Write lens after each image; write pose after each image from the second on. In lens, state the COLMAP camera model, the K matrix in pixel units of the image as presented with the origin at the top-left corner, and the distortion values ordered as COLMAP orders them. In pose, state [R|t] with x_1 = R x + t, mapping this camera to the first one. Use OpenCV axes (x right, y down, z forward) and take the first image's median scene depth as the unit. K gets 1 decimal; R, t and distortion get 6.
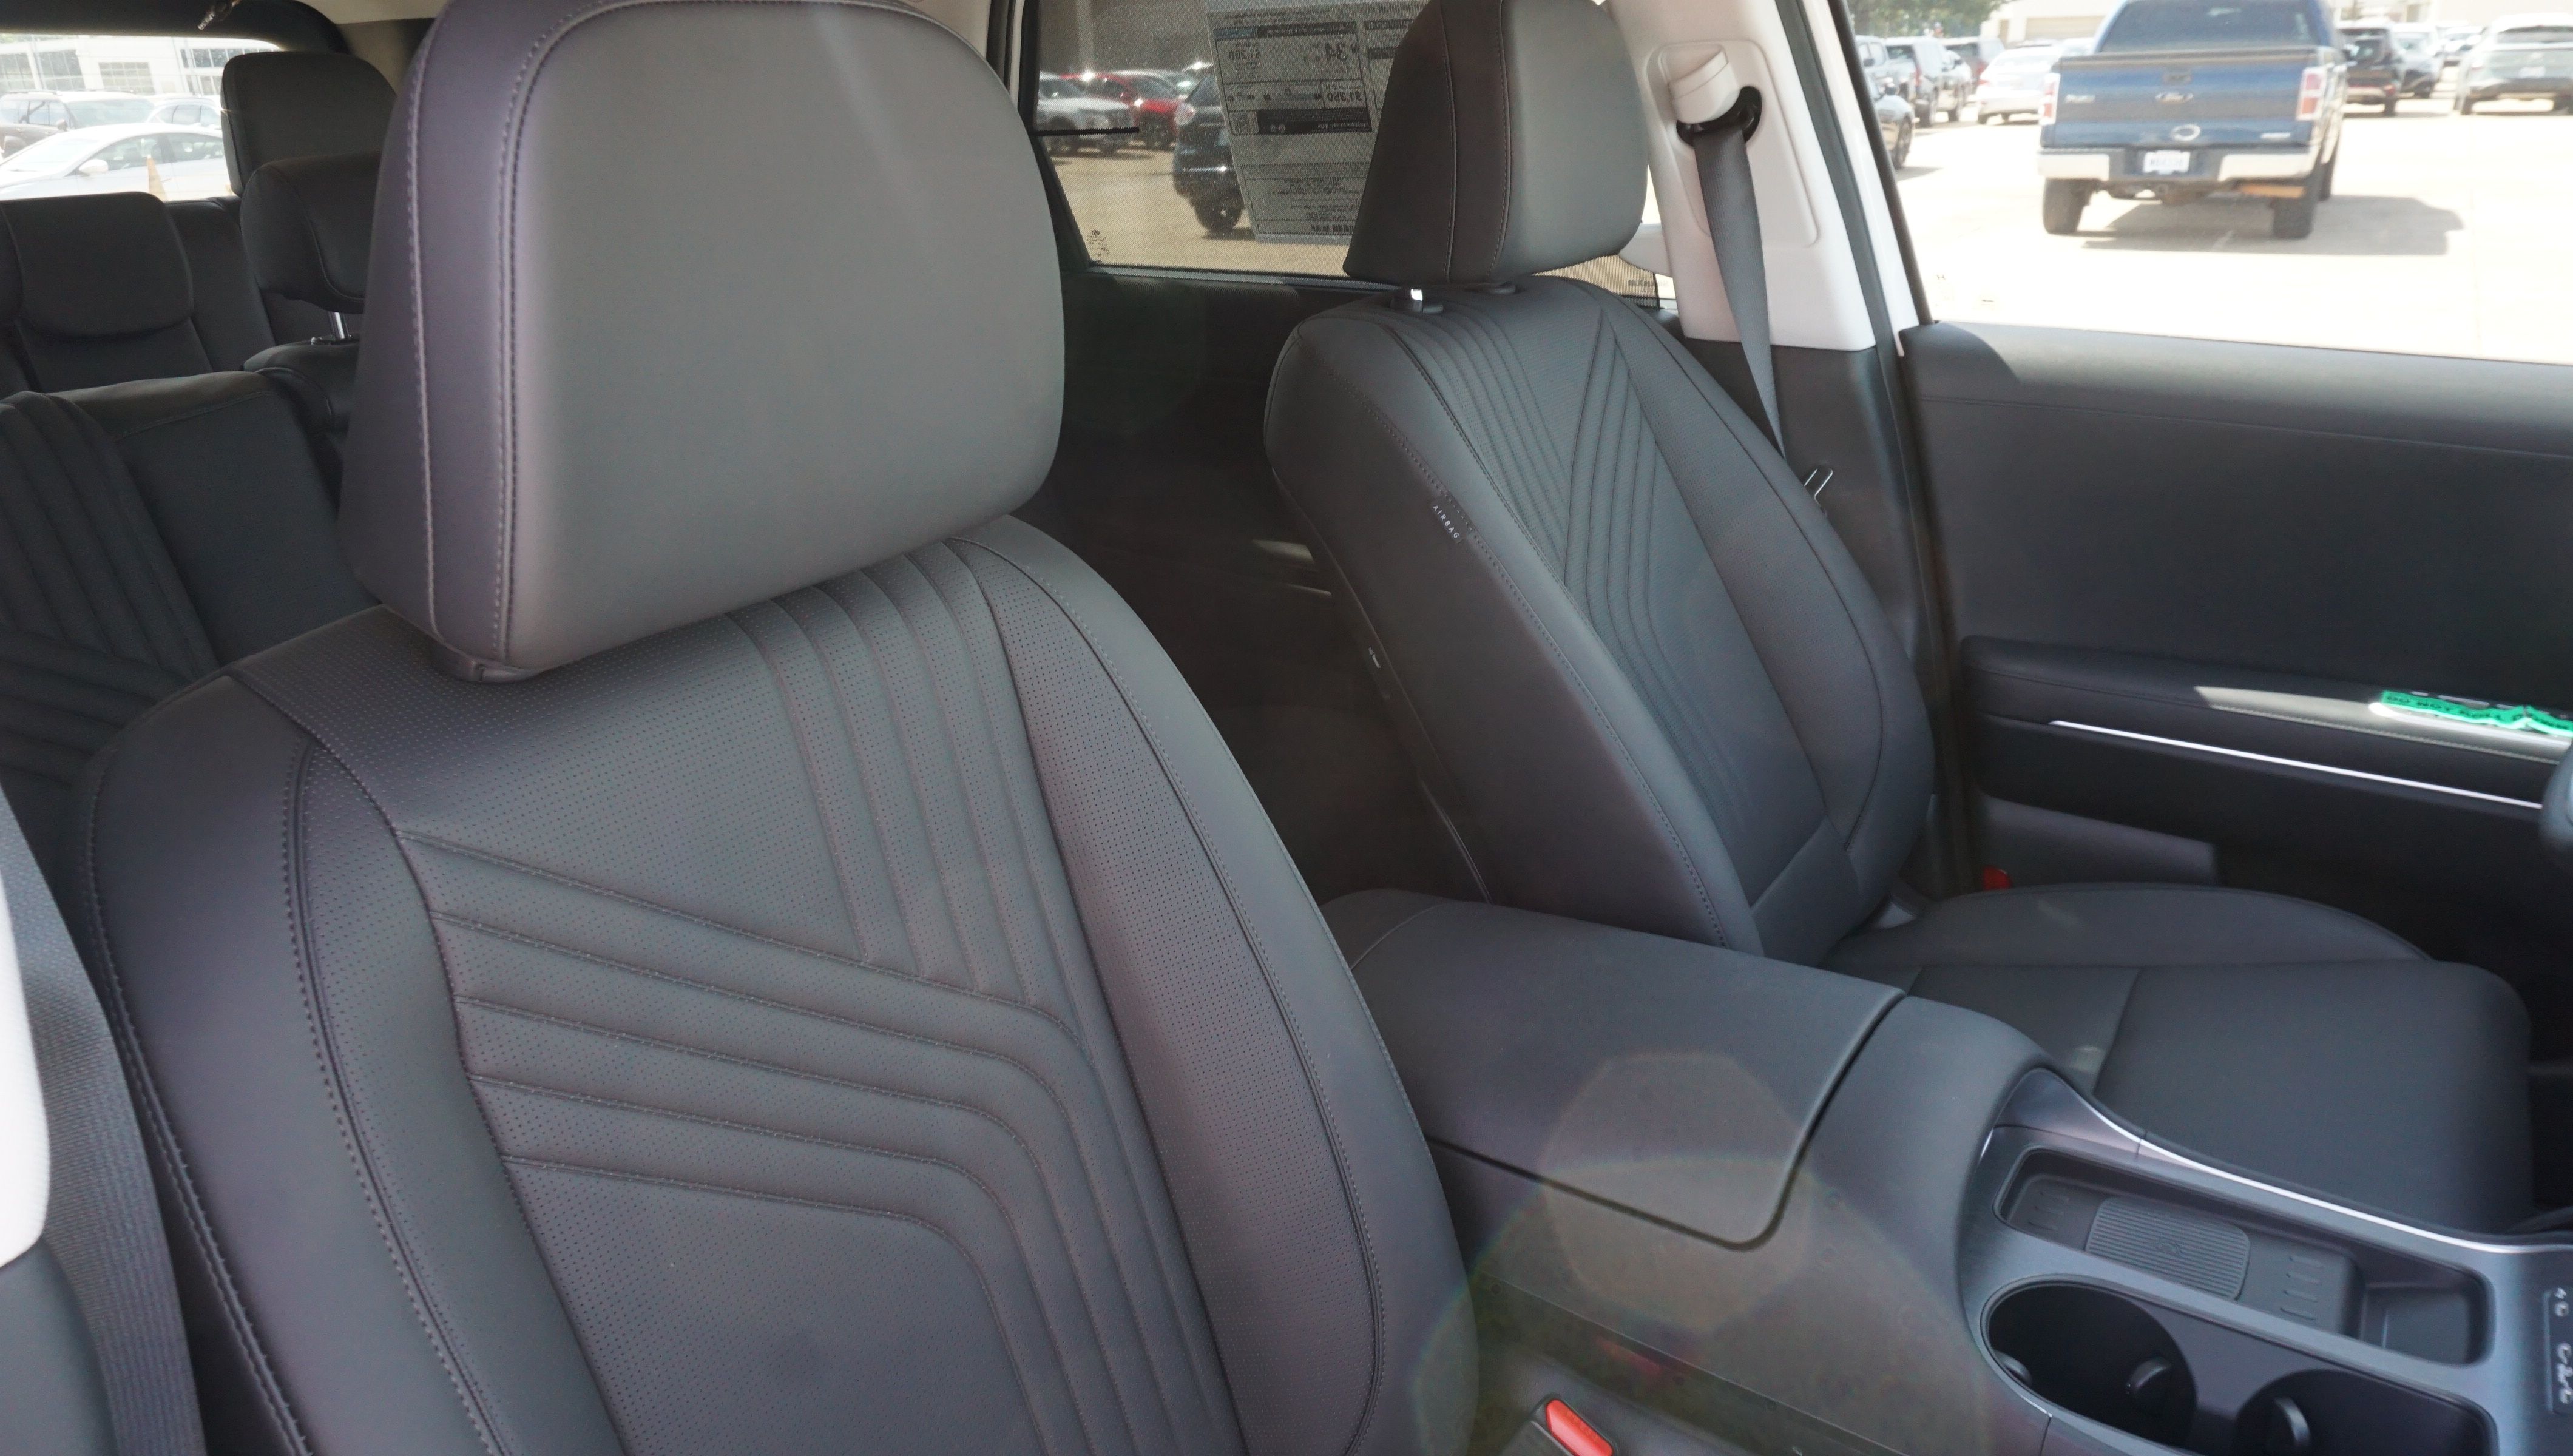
lens RADIAL K [[1713.4, 0, 1289.0], [0, 1713.4, 718.4], [0, 0, 1]] dist [-0.052200, 0.045624]
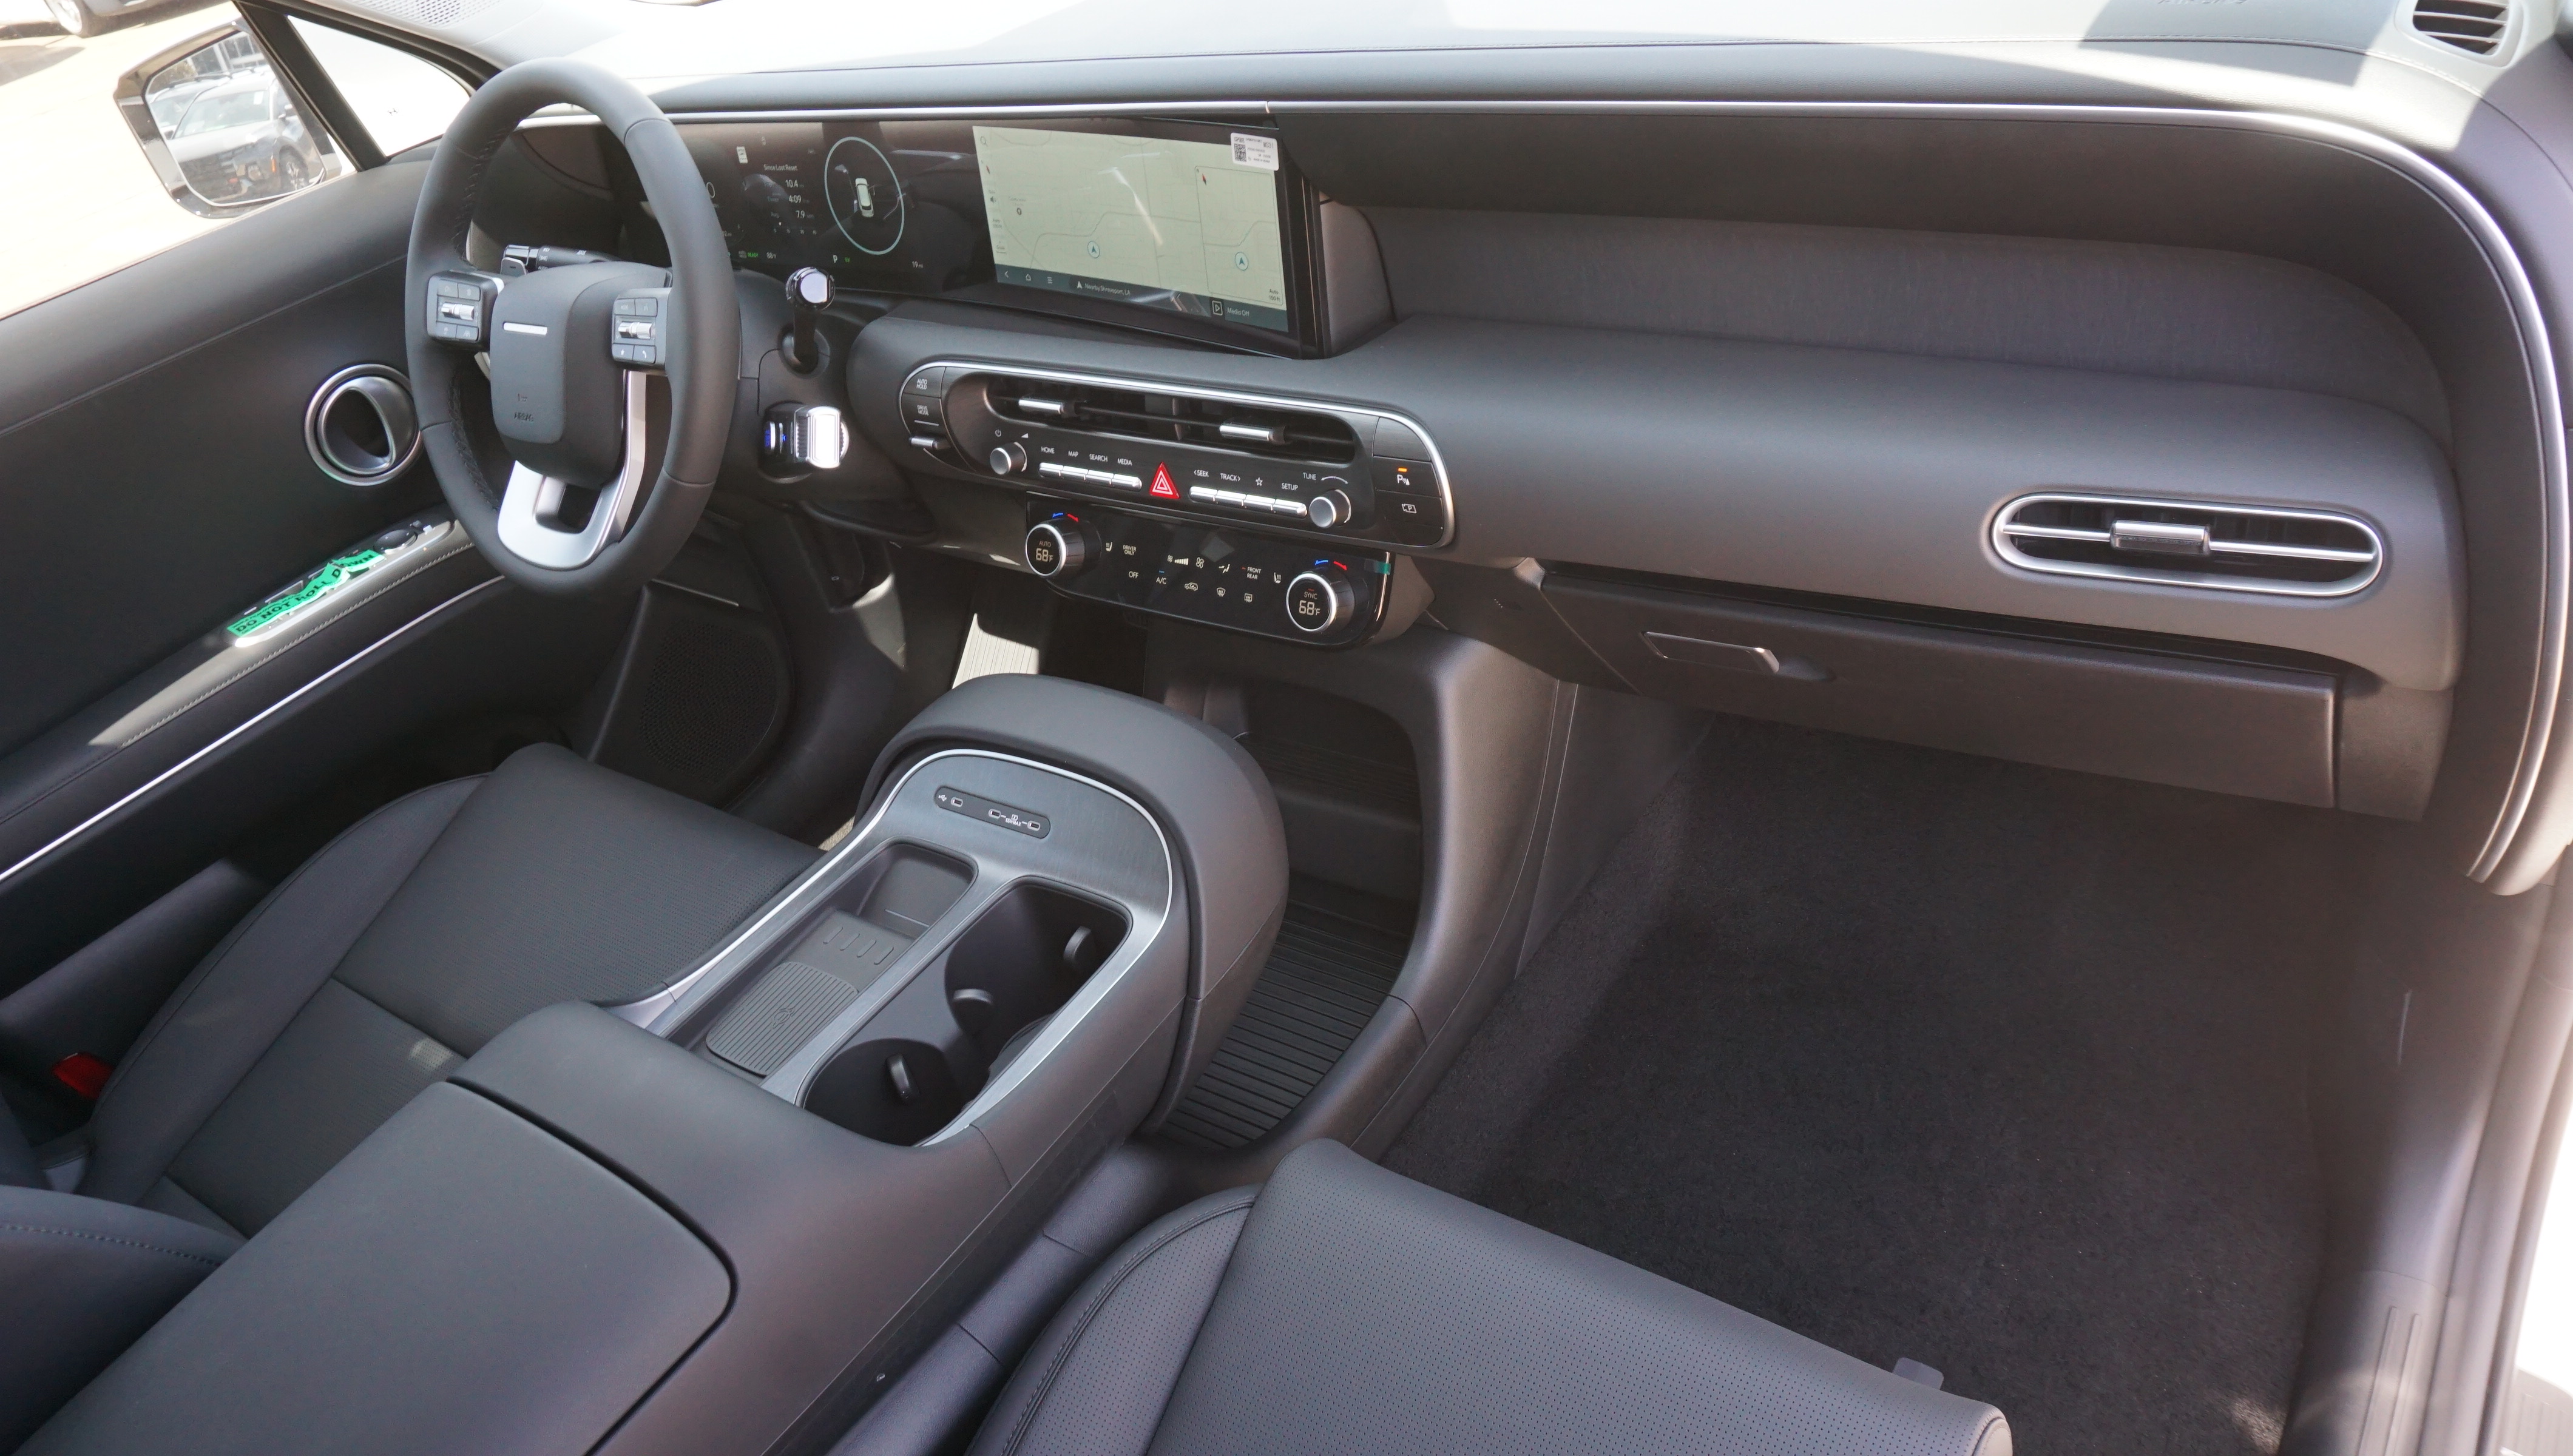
lens RADIAL K [[1706.7, 0, 1298.9], [0, 1706.7, 700.1], [0, 0, 1]] dist [-0.036700, -0.000406]
pose [[0.013811, -0.544449, 0.838680, -0.187757], [0.533383, 0.713470, 0.454382, -0.100557], [-0.845761, 0.441062, 0.300254, 0.208228]]
